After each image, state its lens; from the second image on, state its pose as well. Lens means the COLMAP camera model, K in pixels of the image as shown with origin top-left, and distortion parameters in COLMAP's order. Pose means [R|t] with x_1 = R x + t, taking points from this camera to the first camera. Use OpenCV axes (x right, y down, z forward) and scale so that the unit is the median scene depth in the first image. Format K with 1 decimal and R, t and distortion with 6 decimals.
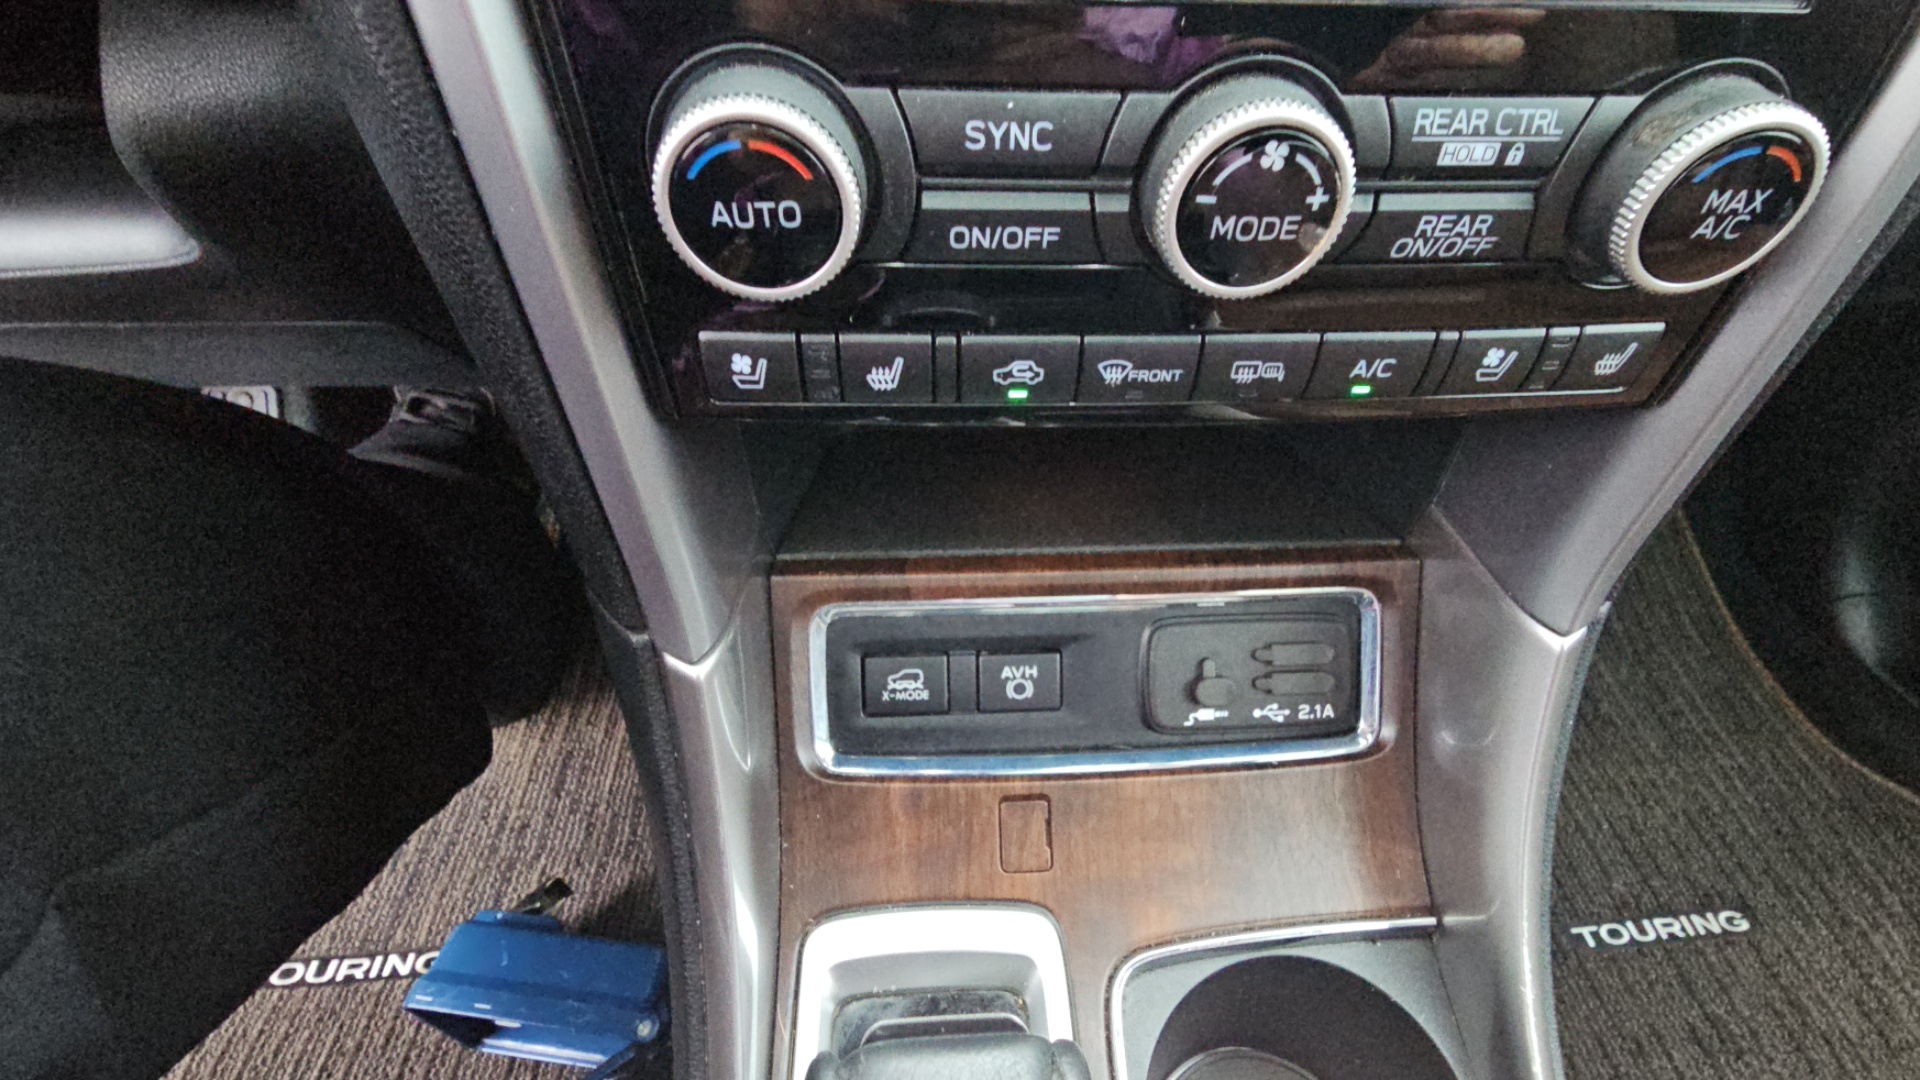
lens RADIAL K [[855.1, 0, 979.9], [0, 855.1, 541.5], [0, 0, 1]] dist [0.013066, -0.009126]
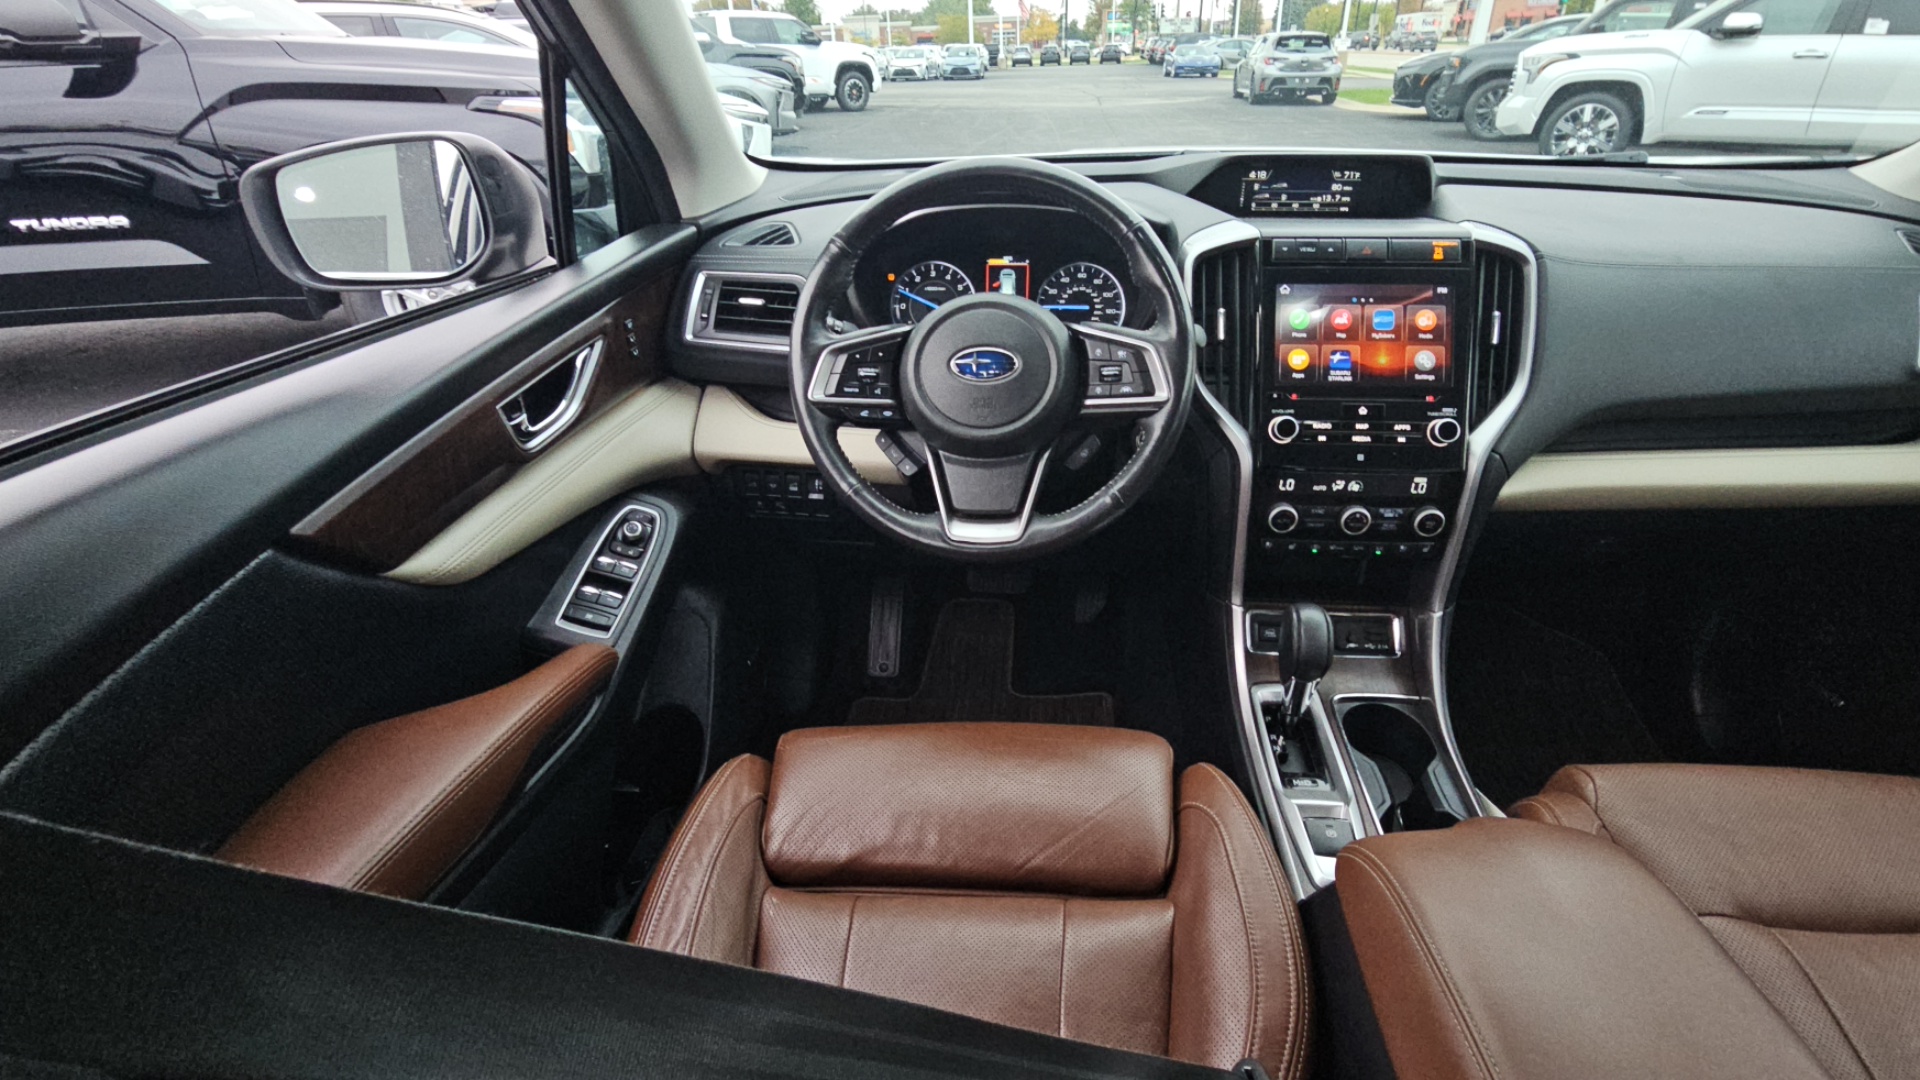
lens RADIAL K [[857.1, 0, 984.1], [0, 857.1, 543.9], [0, 0, 1]] dist [0.010279, -0.008483]
pose [[0.991059, 0.034084, -0.129001, -0.914474], [-0.072240, 0.949928, -0.304003, 1.096668], [0.112180, 0.310604, 0.943897, -3.039013]]
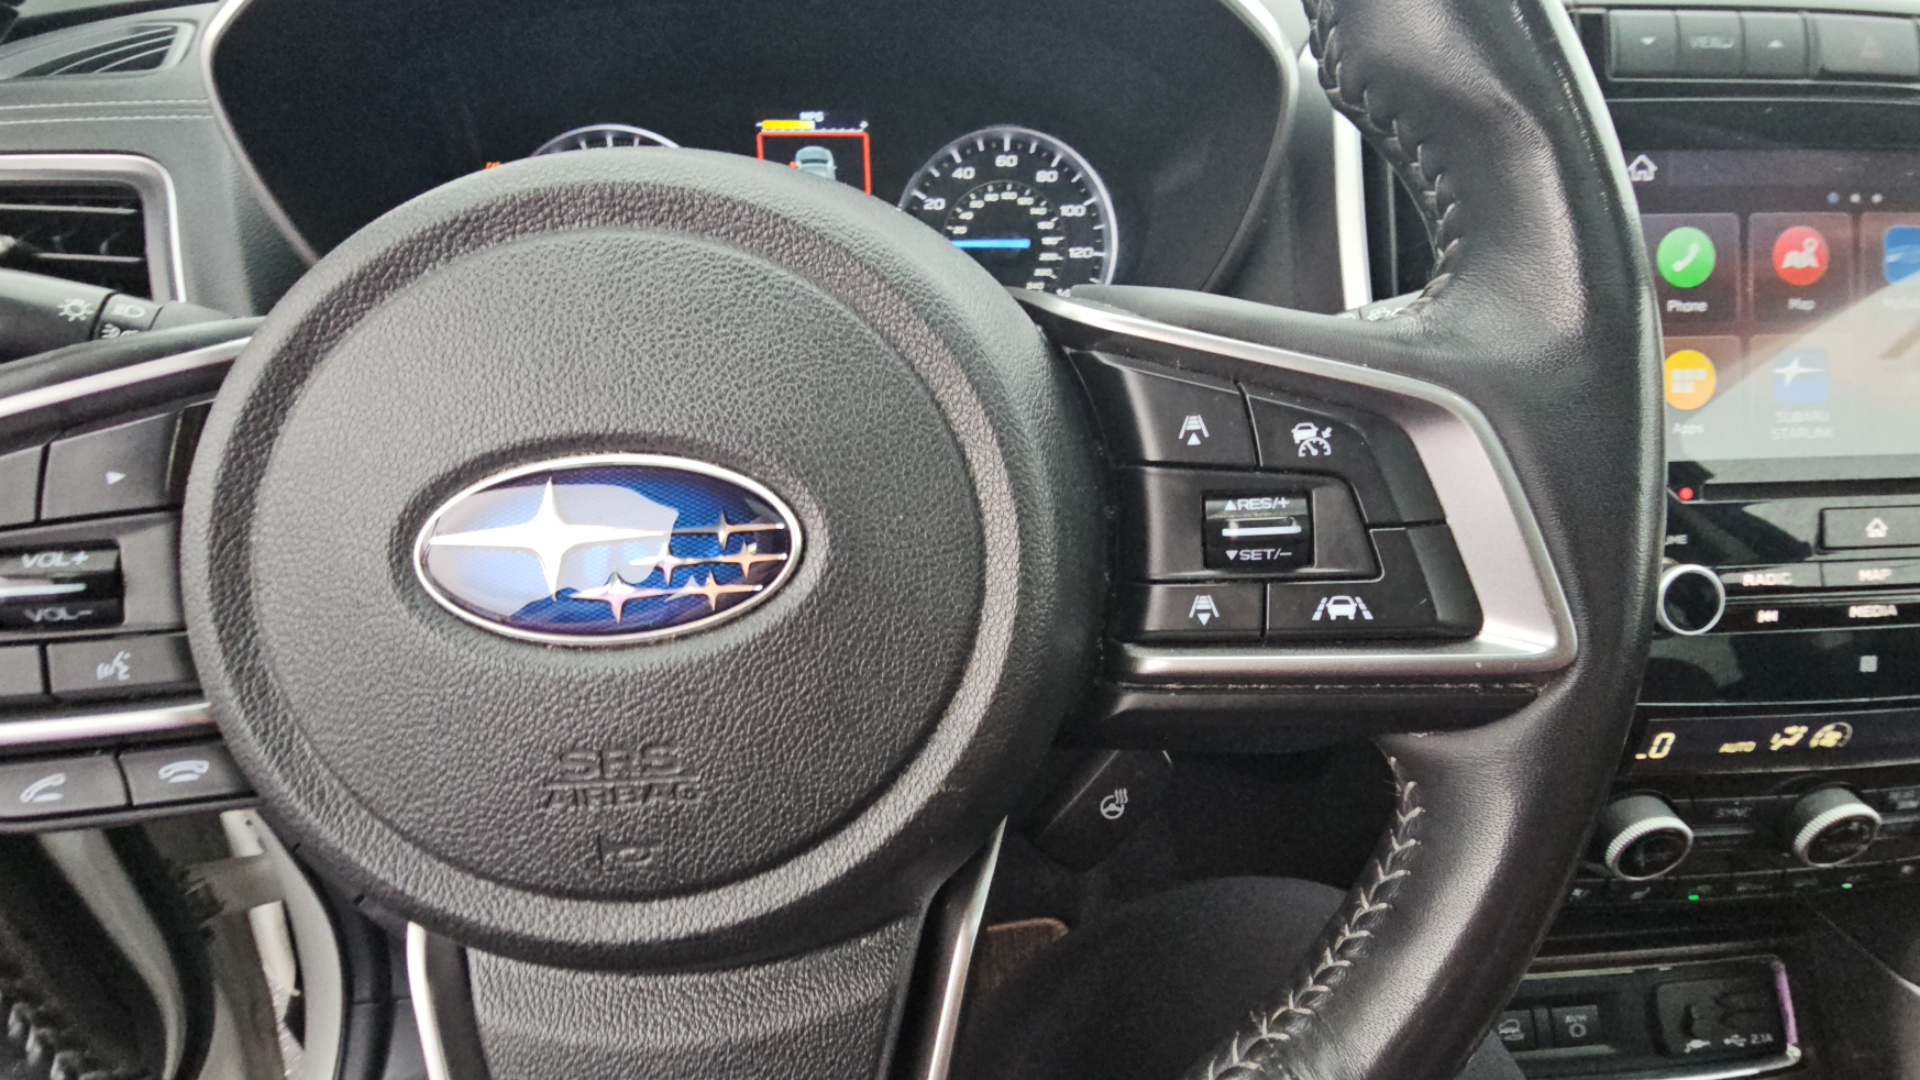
lens RADIAL K [[857.1, 0, 984.1], [0, 857.1, 543.9], [0, 0, 1]] dist [0.010279, -0.008483]
pose [[0.999618, -0.025972, 0.009496, -1.104475], [0.027552, 0.964766, -0.261662, -0.329040], [-0.002366, 0.261823, 0.965113, -0.819087]]
